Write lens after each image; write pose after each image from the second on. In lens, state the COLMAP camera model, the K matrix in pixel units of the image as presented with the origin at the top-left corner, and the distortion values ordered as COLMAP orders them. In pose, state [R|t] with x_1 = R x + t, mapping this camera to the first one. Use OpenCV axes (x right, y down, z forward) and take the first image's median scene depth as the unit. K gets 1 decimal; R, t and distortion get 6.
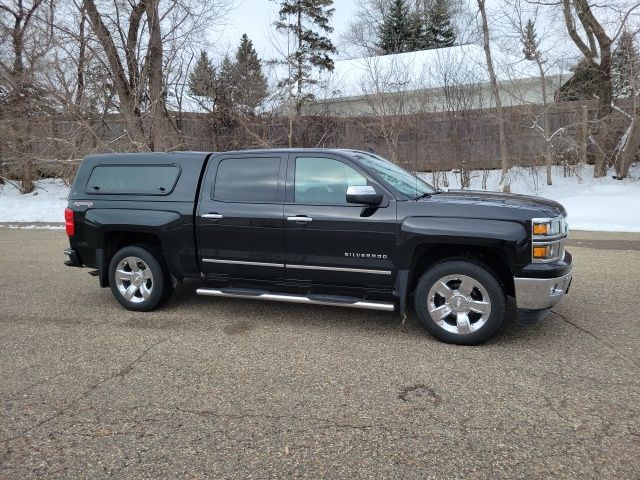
lens RADIAL K [[478.5, 0, 324.5], [0, 478.5, 226.2], [0, 0, 1]] dist [0.058770, -0.041068]
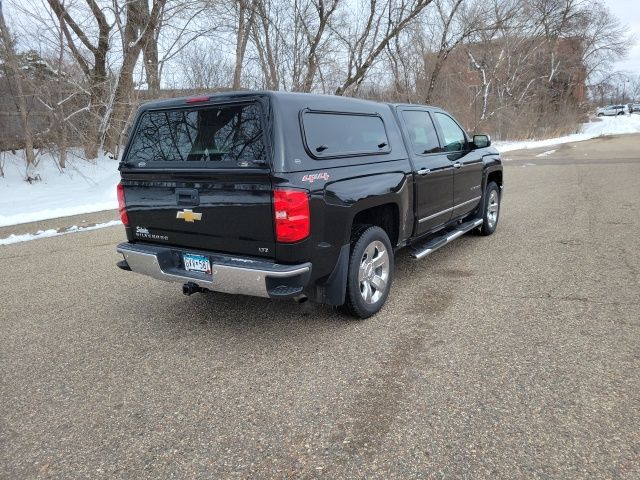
lens RADIAL K [[479.3, 0, 323.4], [0, 479.3, 240.8], [0, 0, 1]] dist [0.057990, -0.040611]
pose [[0.223513, -0.195106, 0.954974, -1.270810], [0.155417, 0.974360, 0.162691, -0.076941], [-0.962230, 0.112056, 0.248105, 1.027099]]
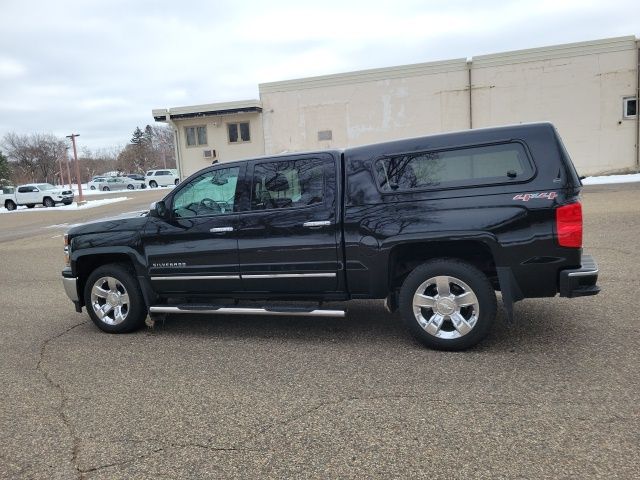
lens RADIAL K [[479.3, 0, 325.1], [0, 479.3, 224.2], [0, 0, 1]] dist [0.057990, -0.040611]
pose [[-0.994432, 0.104434, 0.014080, -0.131728], [0.105078, 0.972612, 0.207327, -0.257378], [0.007958, 0.207652, -0.978170, 2.322186]]
